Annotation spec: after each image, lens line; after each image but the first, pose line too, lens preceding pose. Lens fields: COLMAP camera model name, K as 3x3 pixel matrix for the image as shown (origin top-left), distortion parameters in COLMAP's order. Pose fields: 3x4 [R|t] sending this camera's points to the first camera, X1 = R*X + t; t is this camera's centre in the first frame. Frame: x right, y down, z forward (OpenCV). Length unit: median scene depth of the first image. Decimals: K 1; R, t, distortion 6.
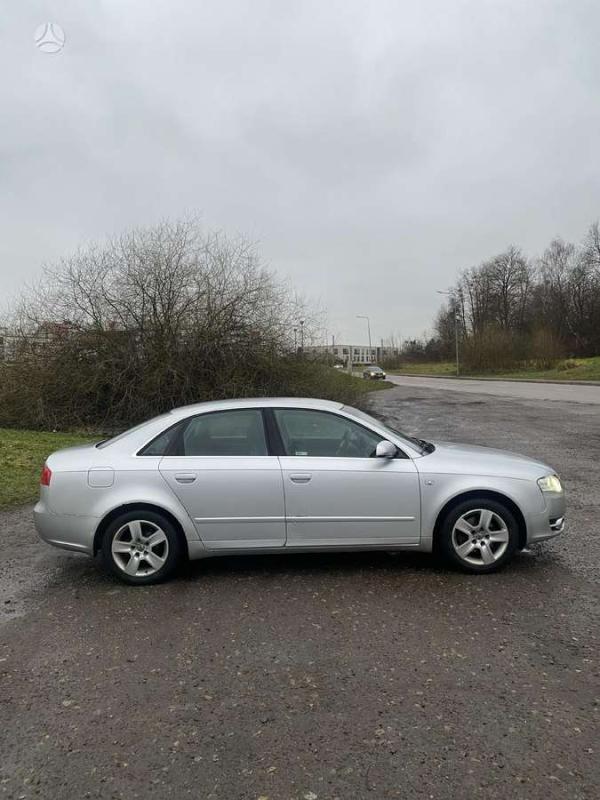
lens RADIAL K [[632.1, 0, 300.0], [0, 632.1, 400.0], [0, 0, 1]] dist [0.032822, -0.004161]
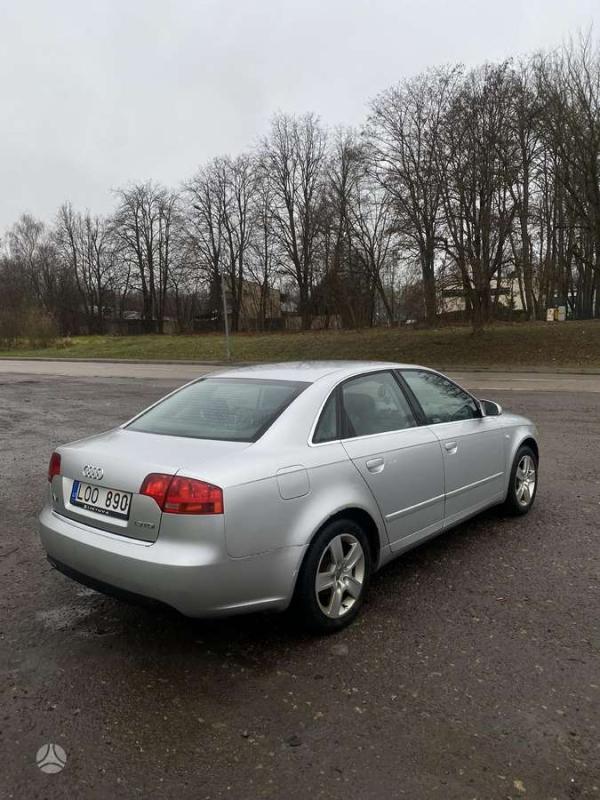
lens RADIAL K [[632.1, 0, 300.0], [0, 632.1, 400.0], [0, 0, 1]] dist [0.032822, -0.004161]
pose [[0.672755, -0.062172, 0.737249, -0.740497], [0.039720, 0.998061, 0.047920, 0.007611], [-0.738799, -0.002955, 0.673920, 0.536822]]
